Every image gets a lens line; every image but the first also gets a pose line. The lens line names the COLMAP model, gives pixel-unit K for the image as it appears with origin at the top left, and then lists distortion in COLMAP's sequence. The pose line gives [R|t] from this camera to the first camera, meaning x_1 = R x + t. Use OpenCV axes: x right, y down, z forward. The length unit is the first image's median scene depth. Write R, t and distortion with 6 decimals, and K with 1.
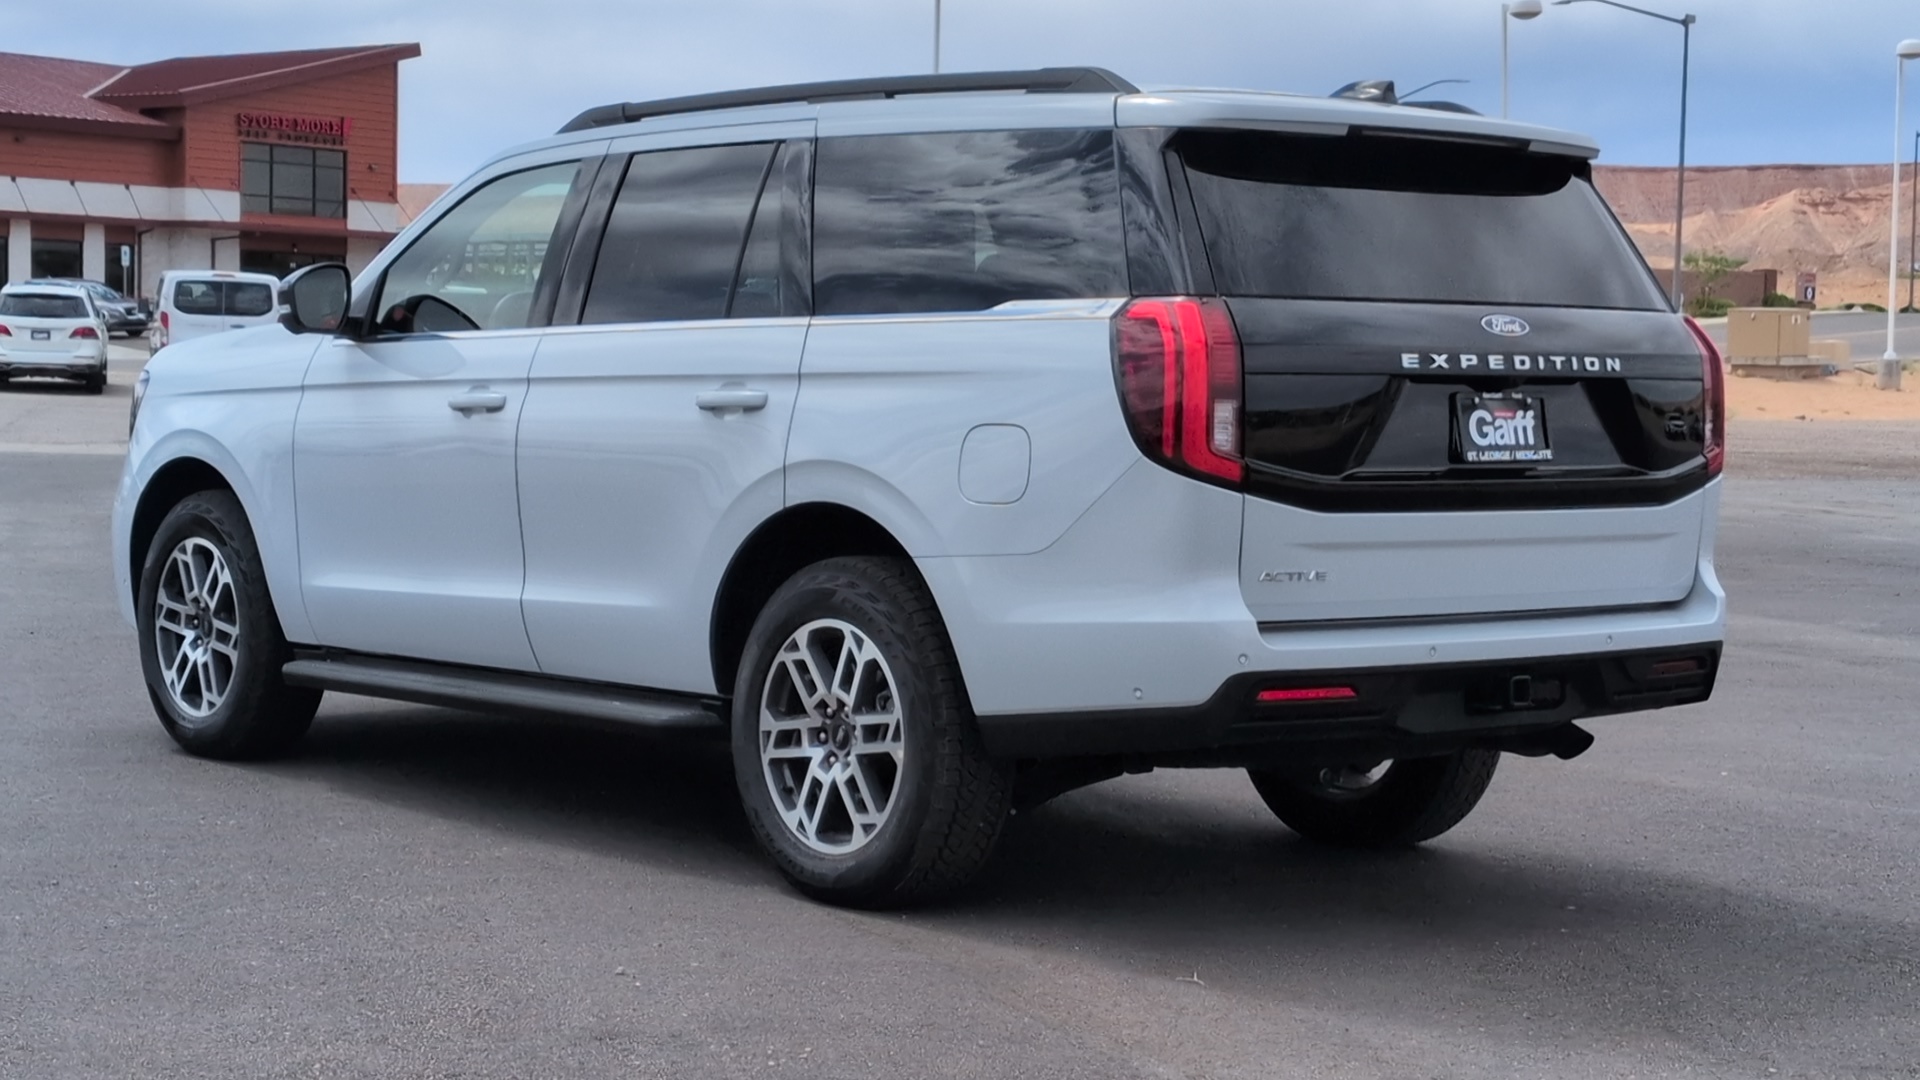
lens RADIAL K [[3546.3, 0, 960.0], [0, 3546.3, 540.0], [0, 0, 1]] dist [0.007899, 0.042689]
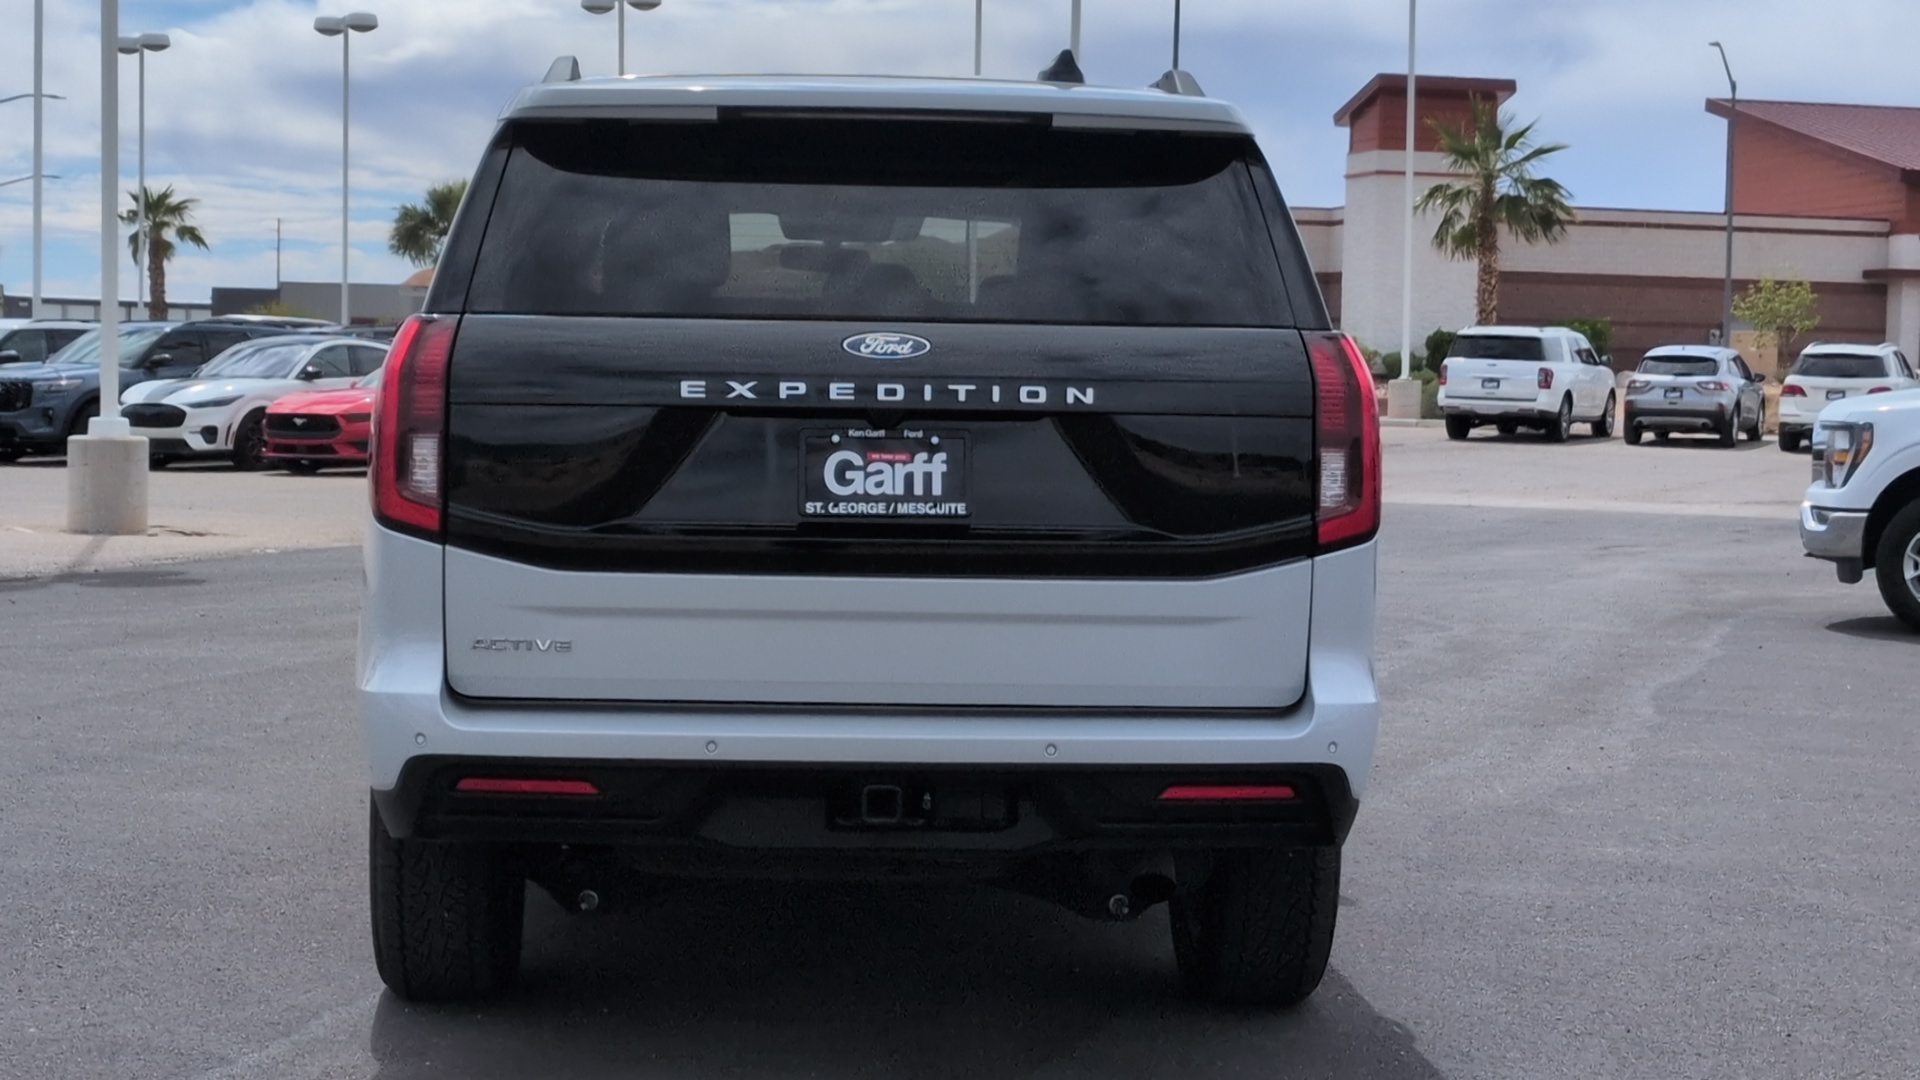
lens RADIAL K [[3417.8, 0, 925.9], [0, 3417.8, 538.2], [0, 0, 1]] dist [0.026053, 0.153713]
pose [[0.794819, 0.022527, -0.606428, 0.630672], [-0.033439, 0.999418, -0.006702, -0.012275], [0.605925, 0.025605, 0.795110, 0.393291]]
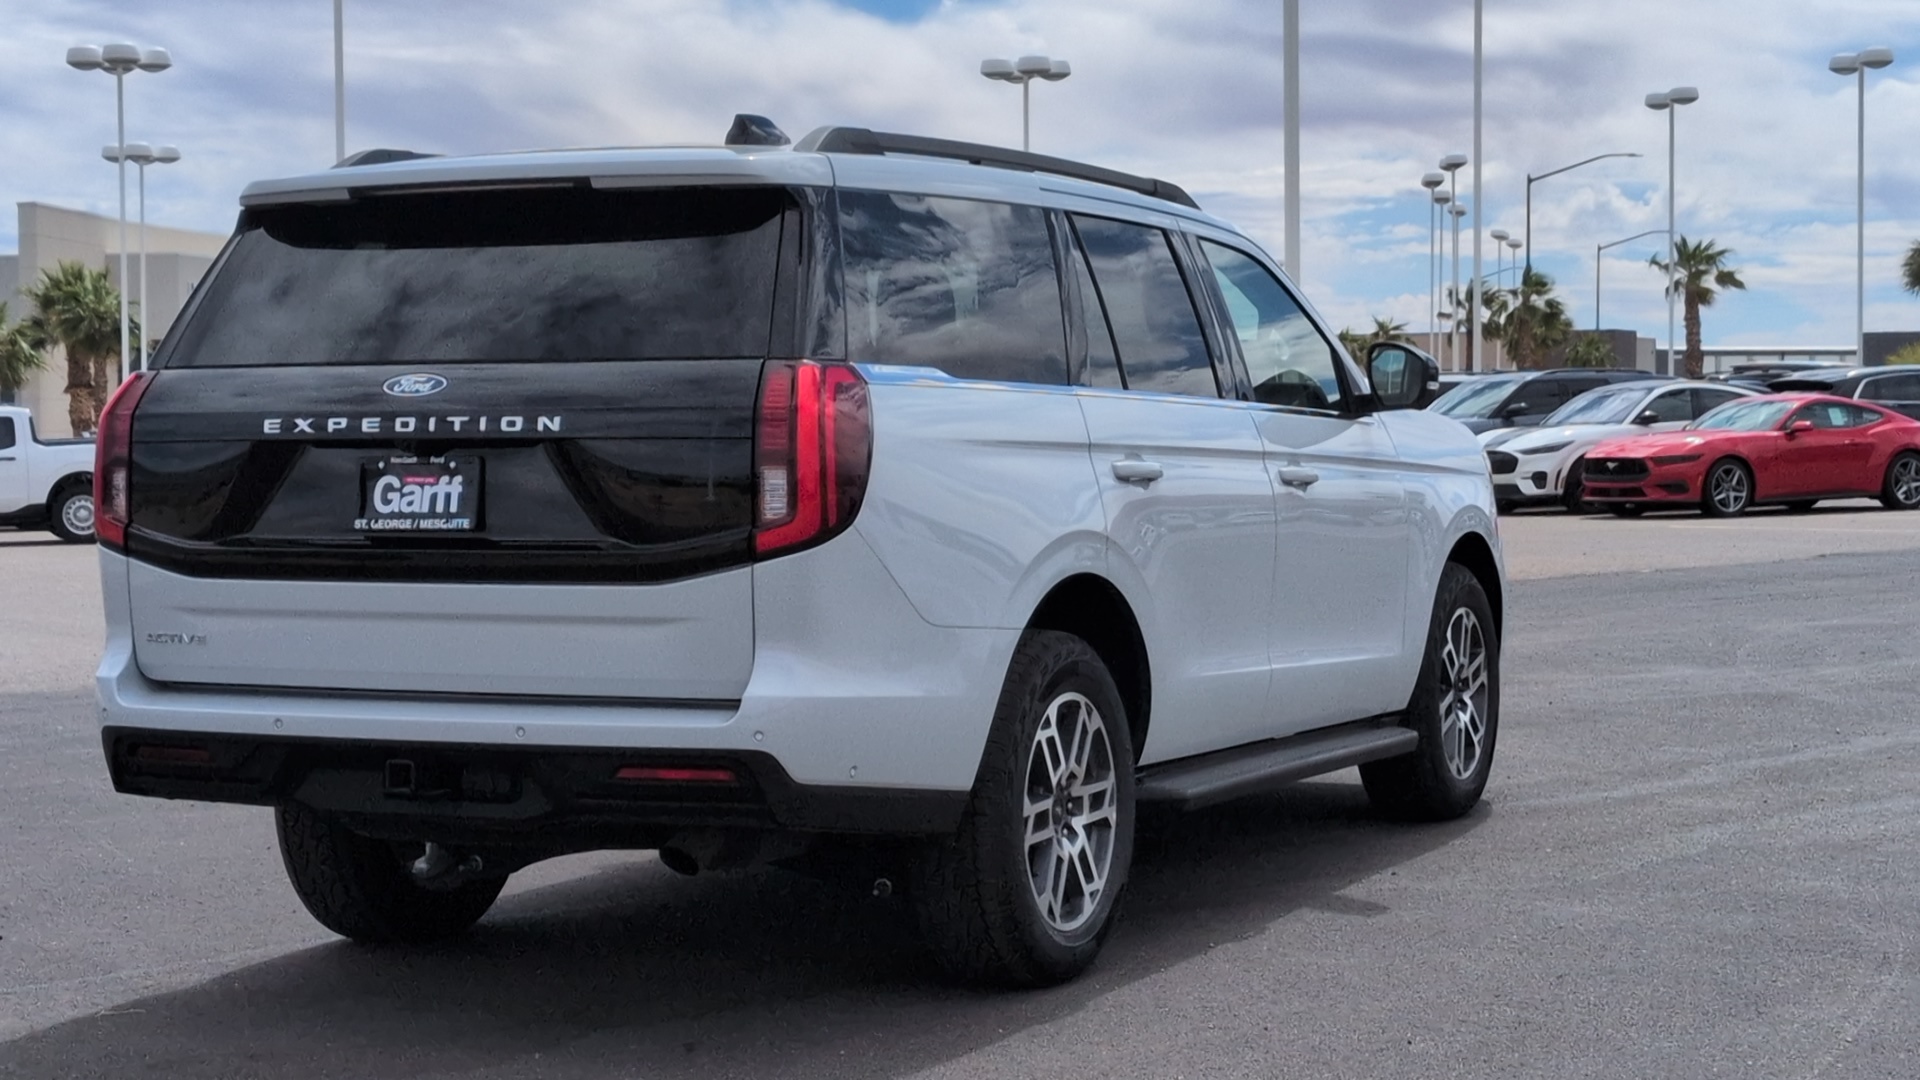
lens RADIAL K [[3417.8, 0, 925.9], [0, 3417.8, 538.2], [0, 0, 1]] dist [0.026053, 0.153713]
pose [[0.397483, 0.008333, -0.917572, 1.039927], [-0.031474, 0.999494, -0.004558, -0.020241], [0.917069, 0.030692, 0.397545, 0.766426]]
